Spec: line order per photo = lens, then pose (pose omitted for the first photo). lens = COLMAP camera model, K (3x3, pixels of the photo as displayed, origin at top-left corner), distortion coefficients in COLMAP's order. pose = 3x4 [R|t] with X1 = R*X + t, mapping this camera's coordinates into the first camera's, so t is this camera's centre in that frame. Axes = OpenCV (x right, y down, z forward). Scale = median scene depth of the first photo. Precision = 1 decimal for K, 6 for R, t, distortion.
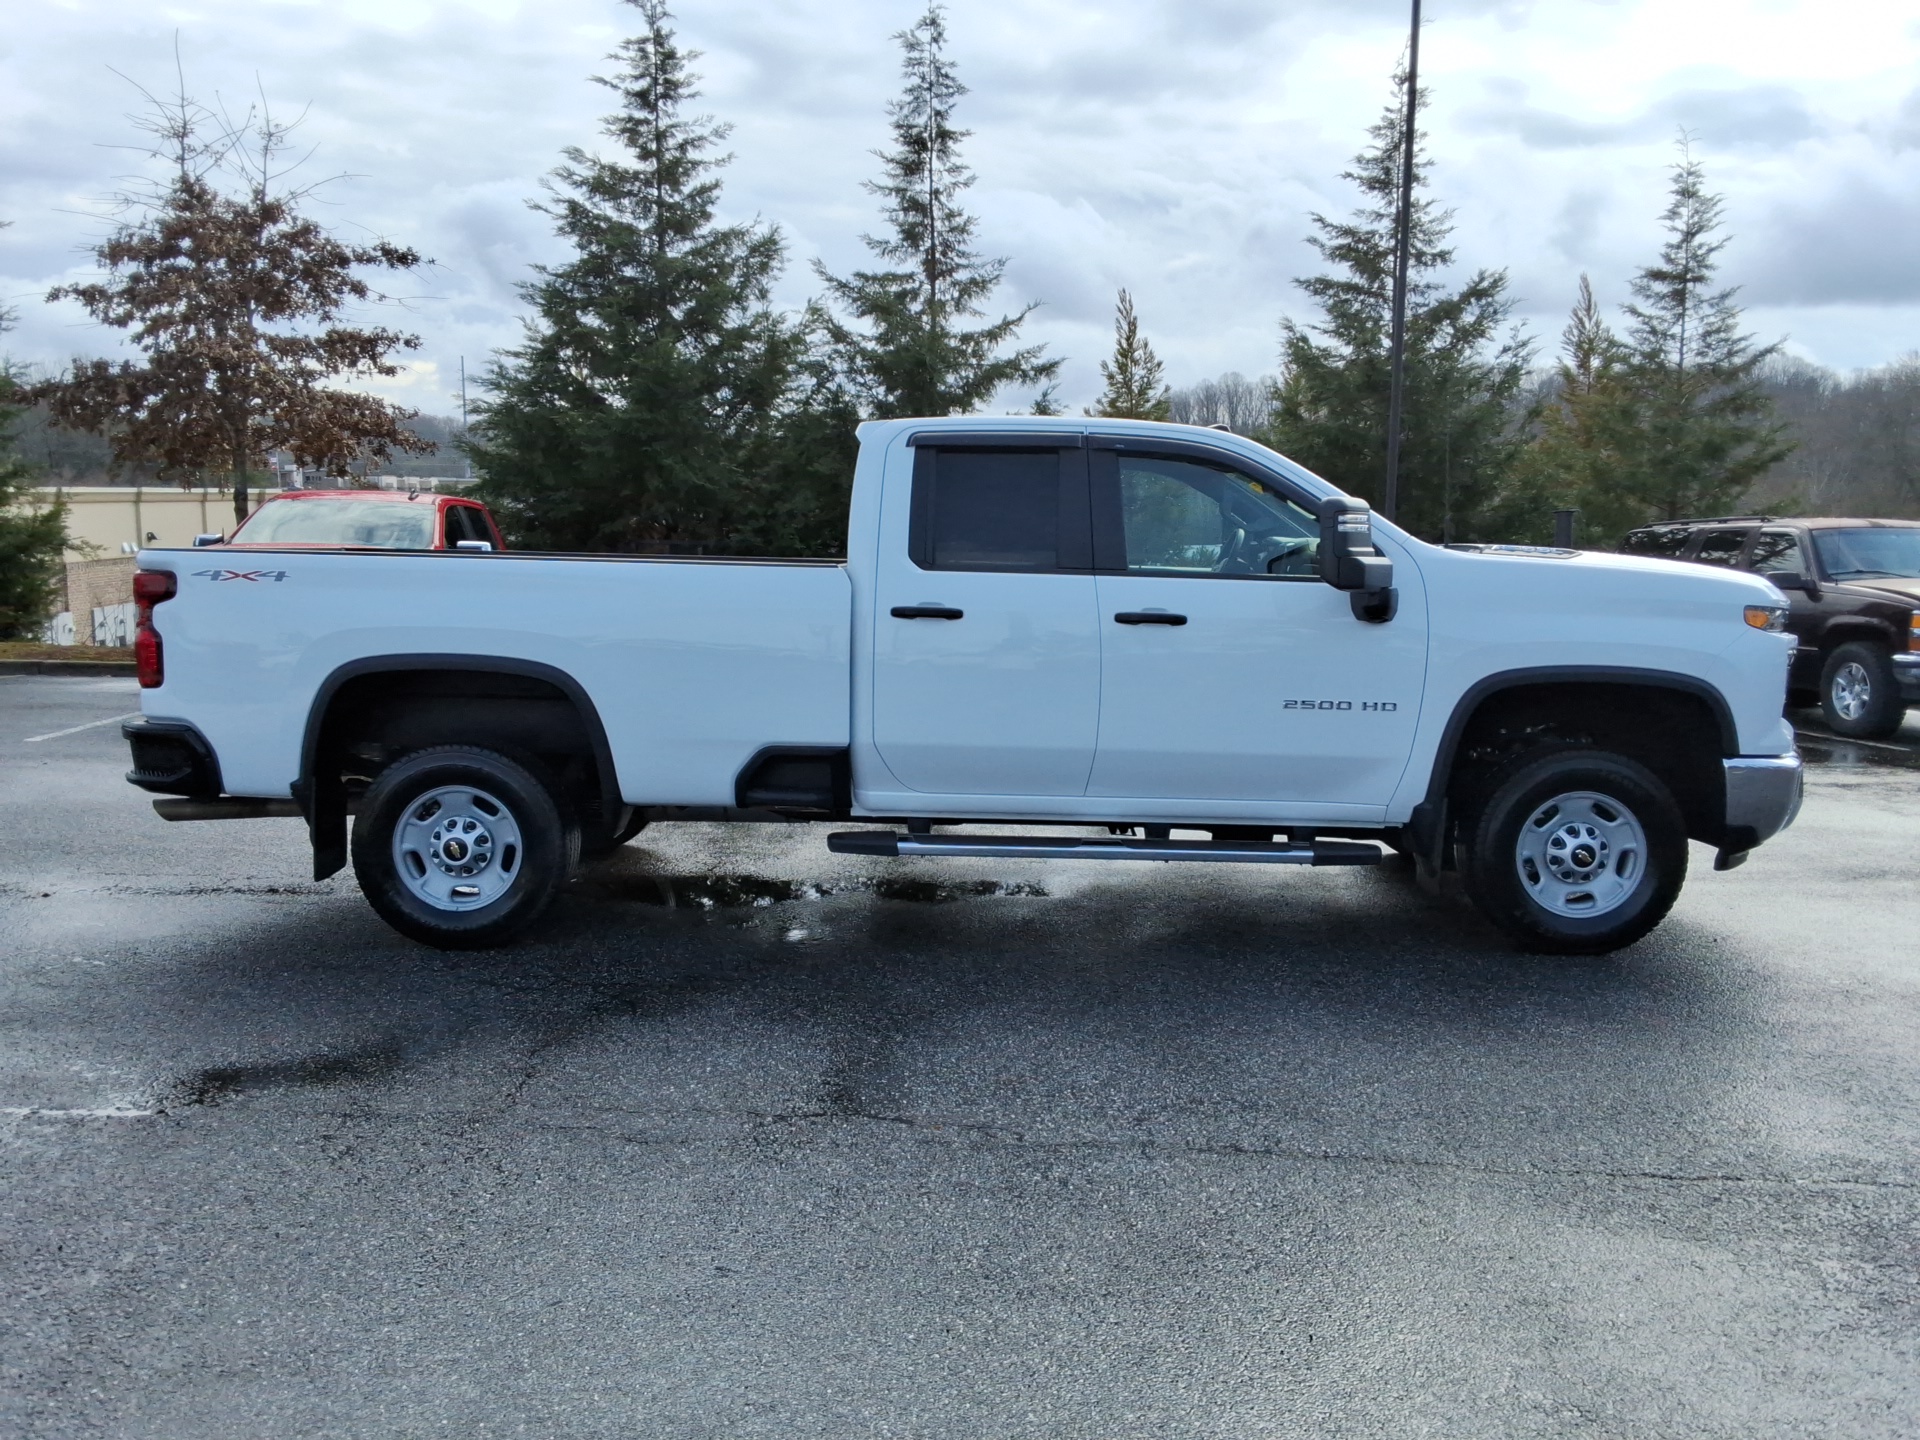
lens RADIAL K [[1545.7, 0, 973.3], [0, 1545.7, 690.9], [0, 0, 1]] dist [0.099607, -0.149987]
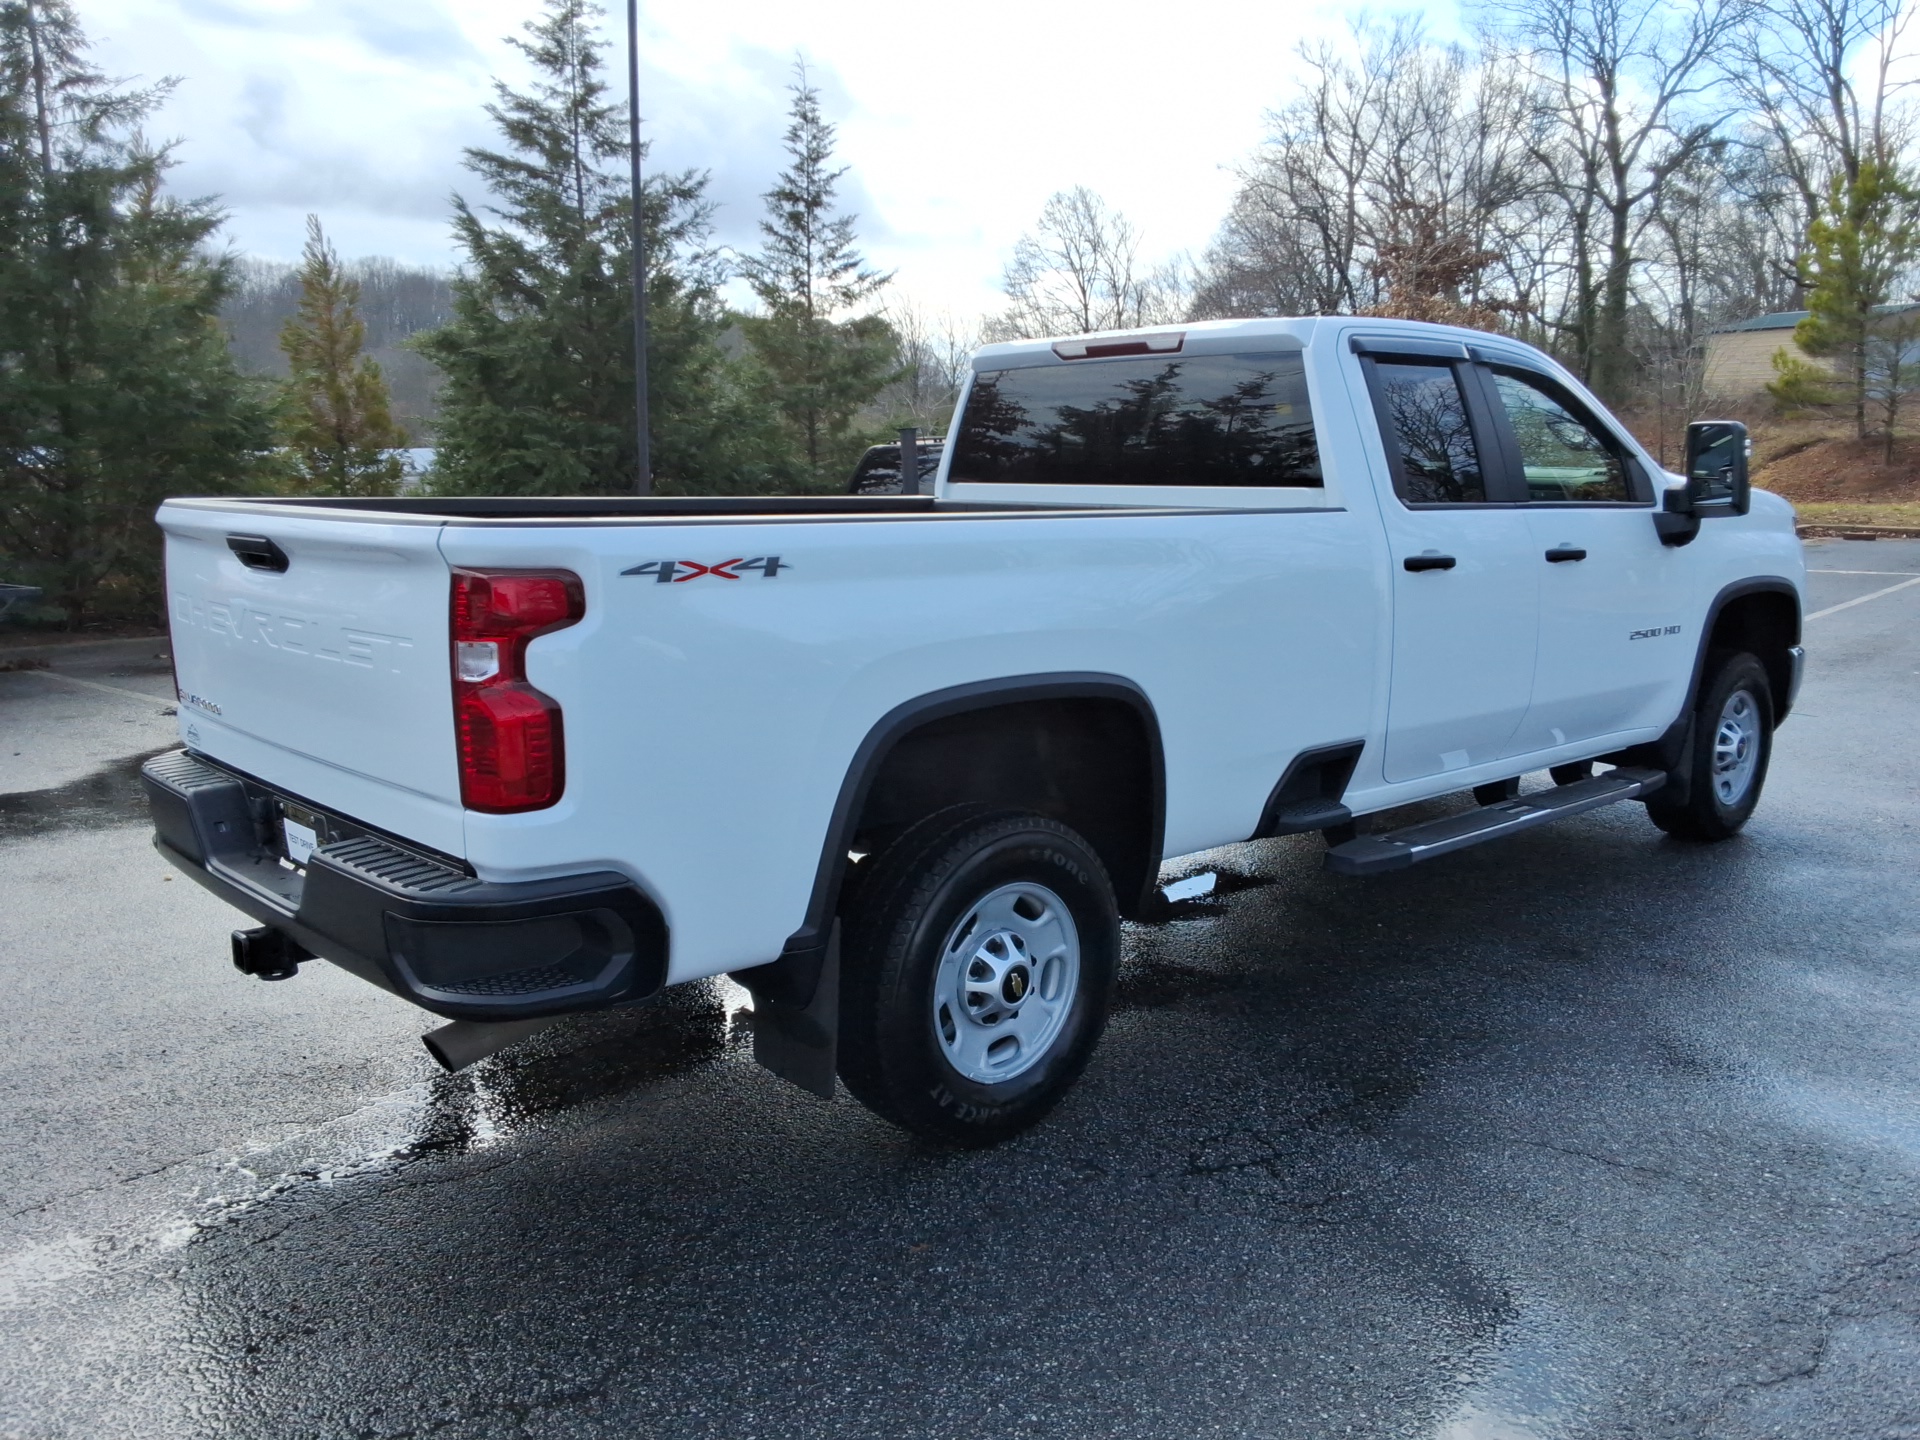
lens RADIAL K [[1545.7, 0, 973.3], [0, 1545.7, 690.9], [0, 0, 1]] dist [0.099607, -0.149987]
pose [[0.726691, -0.110880, 0.677957, -0.220595], [0.070120, 0.993706, 0.087361, -0.021035], [-0.683377, -0.015946, 0.729892, 0.162856]]
